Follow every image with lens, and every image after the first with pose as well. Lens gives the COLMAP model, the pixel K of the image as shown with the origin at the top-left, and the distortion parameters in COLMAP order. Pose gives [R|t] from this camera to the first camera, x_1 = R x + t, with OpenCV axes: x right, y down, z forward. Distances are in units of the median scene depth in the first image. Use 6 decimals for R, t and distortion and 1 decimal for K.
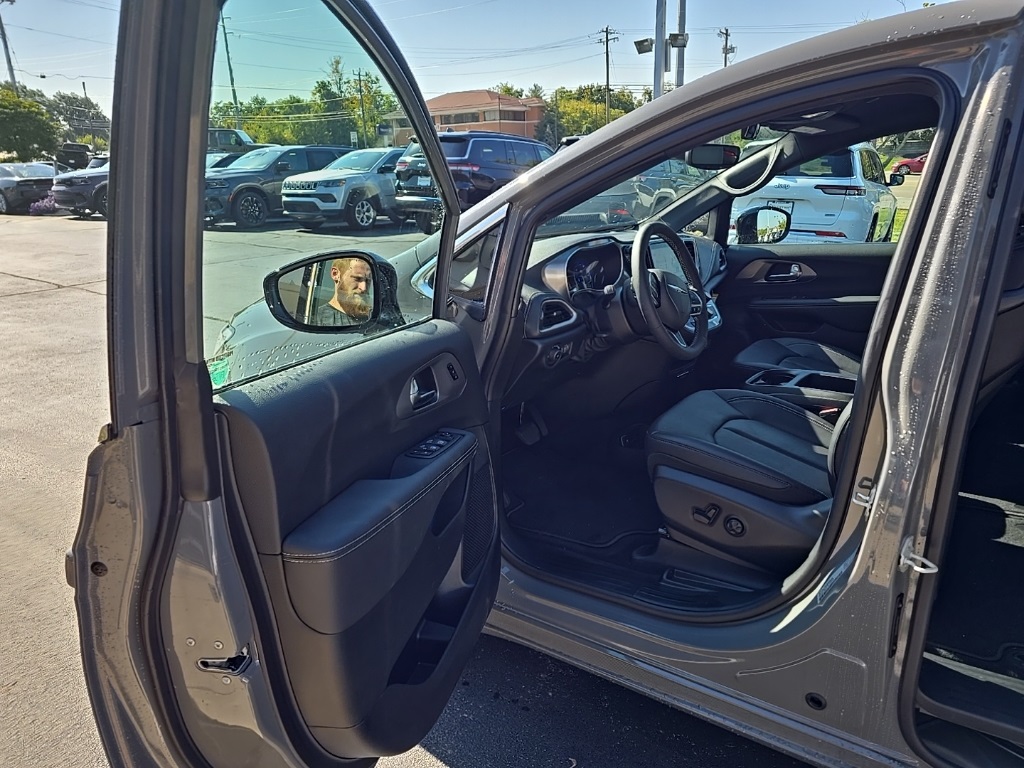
lens RADIAL K [[692.5, 0, 514.2], [0, 692.5, 385.8], [0, 0, 1]] dist [0.062675, -0.058825]
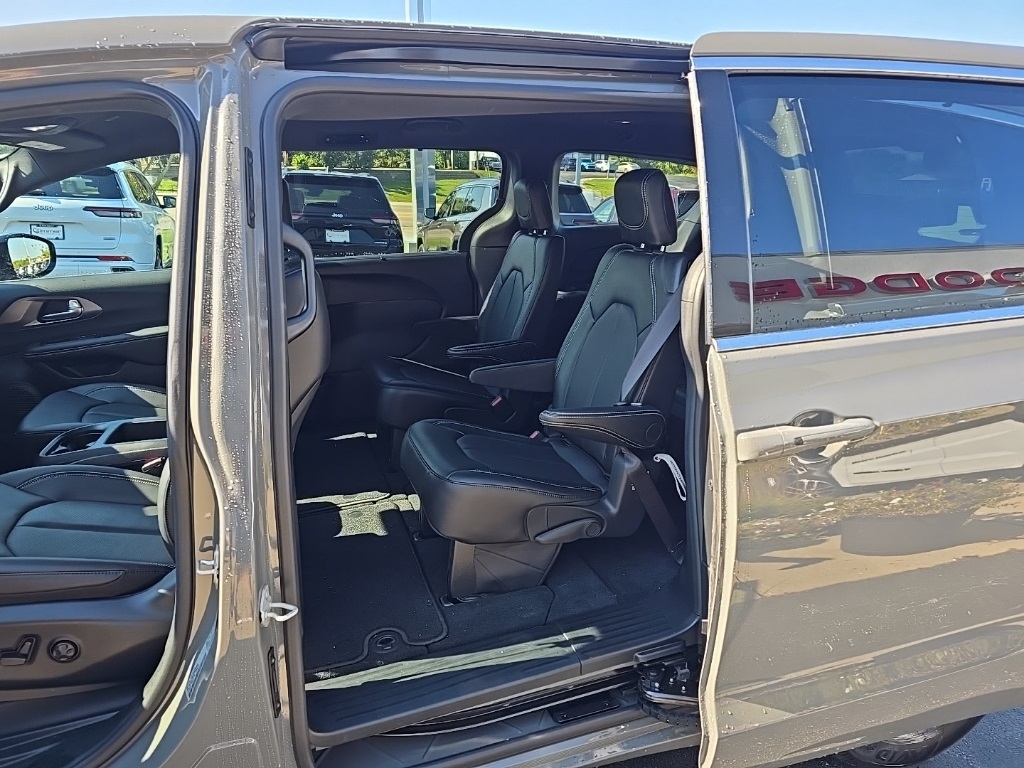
lens RADIAL K [[692.5, 0, 515.4], [0, 692.5, 380.0], [0, 0, 1]] dist [0.062675, -0.058825]
pose [[0.602379, -0.192172, 0.774732, 0.060504], [0.219928, 0.972976, 0.070345, -0.028213], [-0.767314, 0.128011, 0.628364, 0.078264]]
